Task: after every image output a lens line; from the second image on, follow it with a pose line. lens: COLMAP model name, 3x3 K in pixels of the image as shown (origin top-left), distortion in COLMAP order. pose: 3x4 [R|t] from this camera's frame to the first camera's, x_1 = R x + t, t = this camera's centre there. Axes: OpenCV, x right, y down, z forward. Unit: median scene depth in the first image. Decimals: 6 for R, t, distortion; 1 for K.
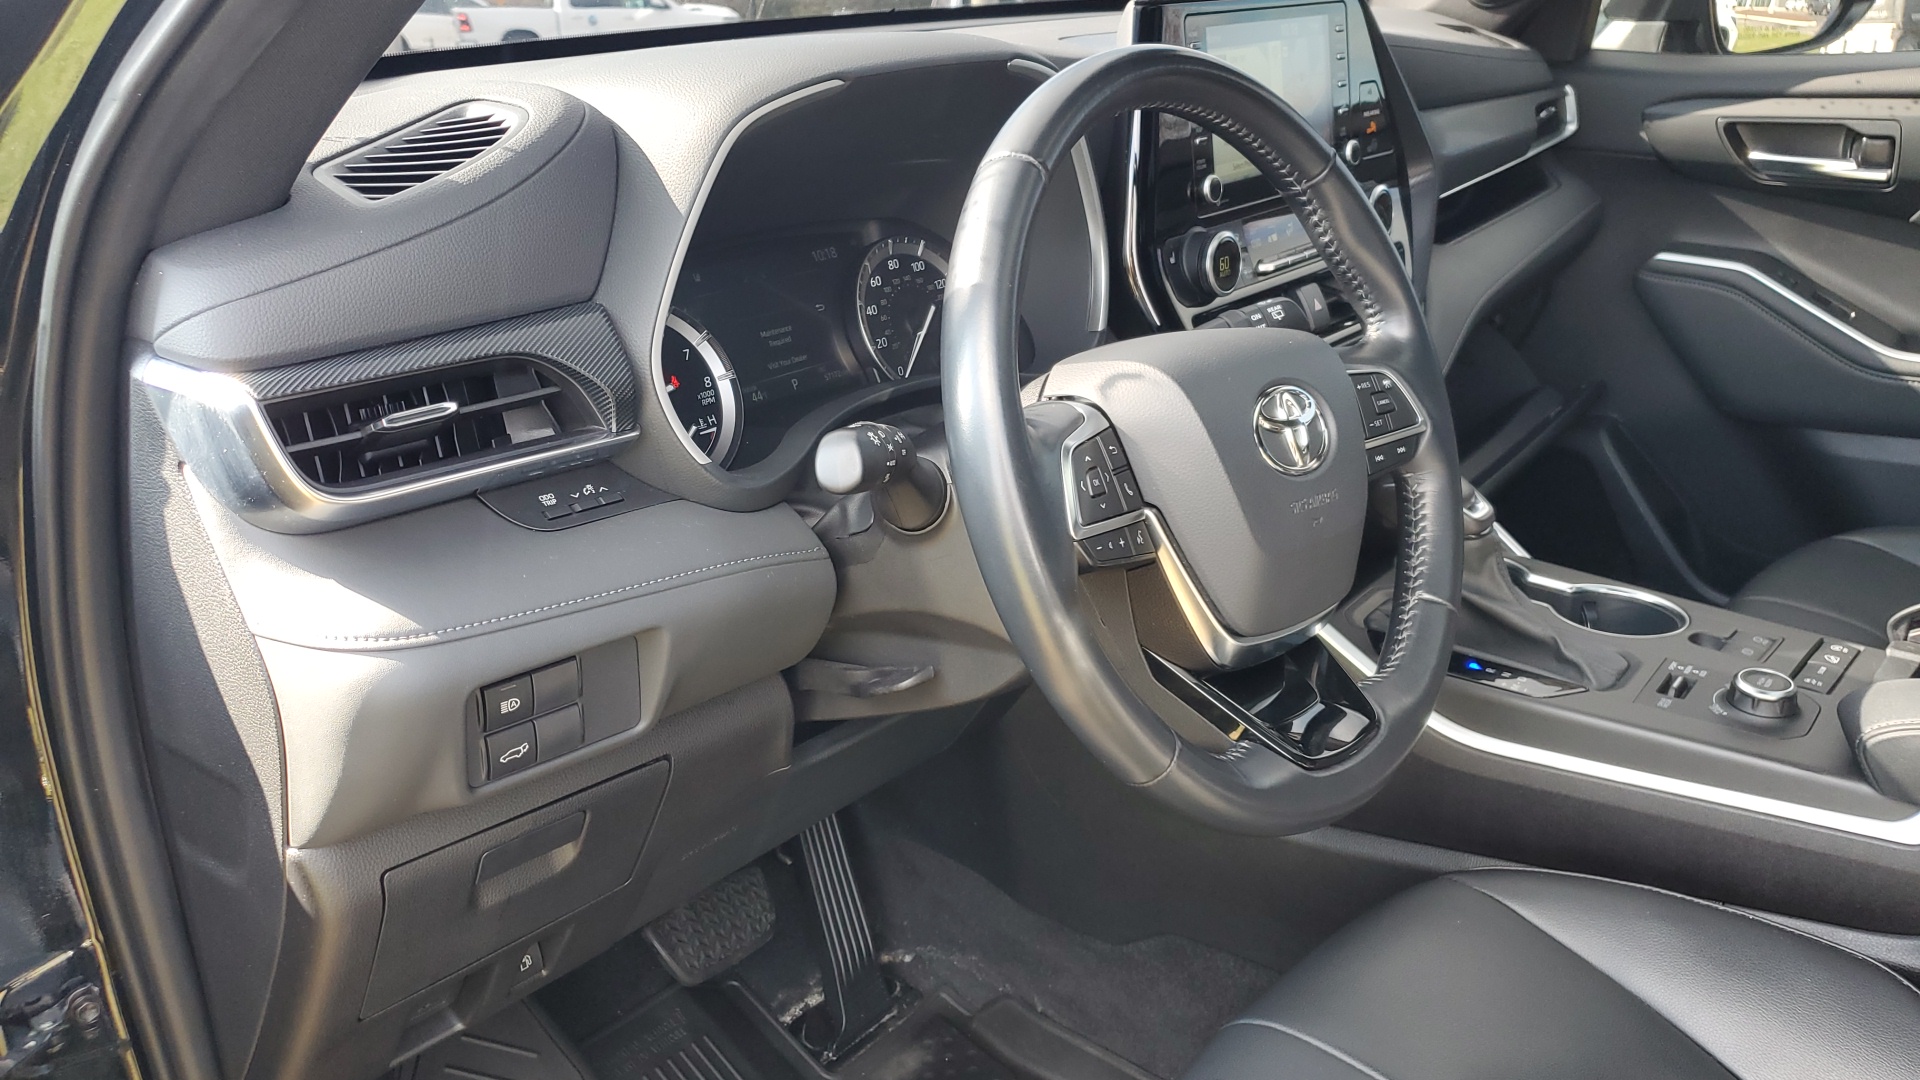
lens RADIAL K [[1514.9, 0, 953.5], [0, 1514.9, 529.2], [0, 0, 1]] dist [0.047223, -0.033134]
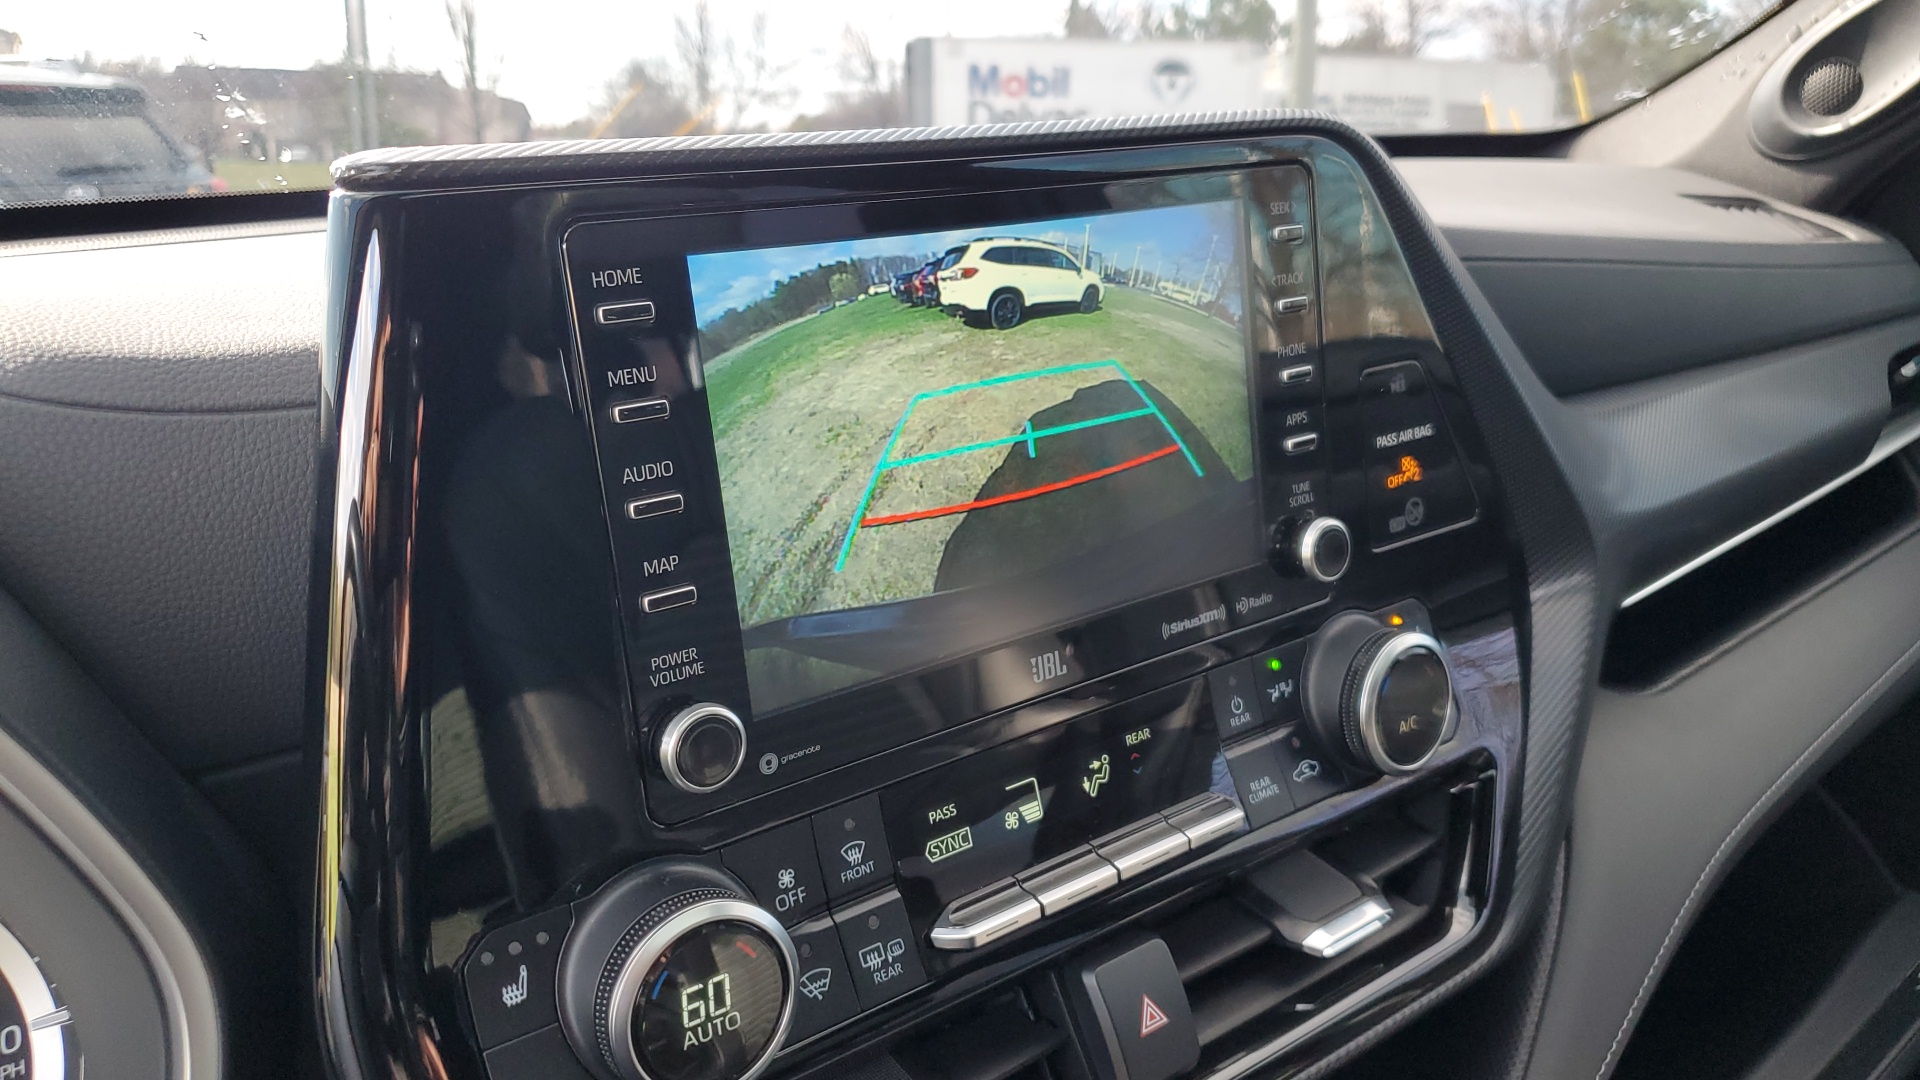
lens RADIAL K [[1514.9, 0, 970.0], [0, 1514.9, 507.8], [0, 0, 1]] dist [0.047223, -0.033134]
pose [[0.979299, 0.051908, -0.195651, 0.193863], [-0.069016, 0.994268, -0.081659, -0.171894], [0.190291, 0.093471, 0.977268, 0.474074]]
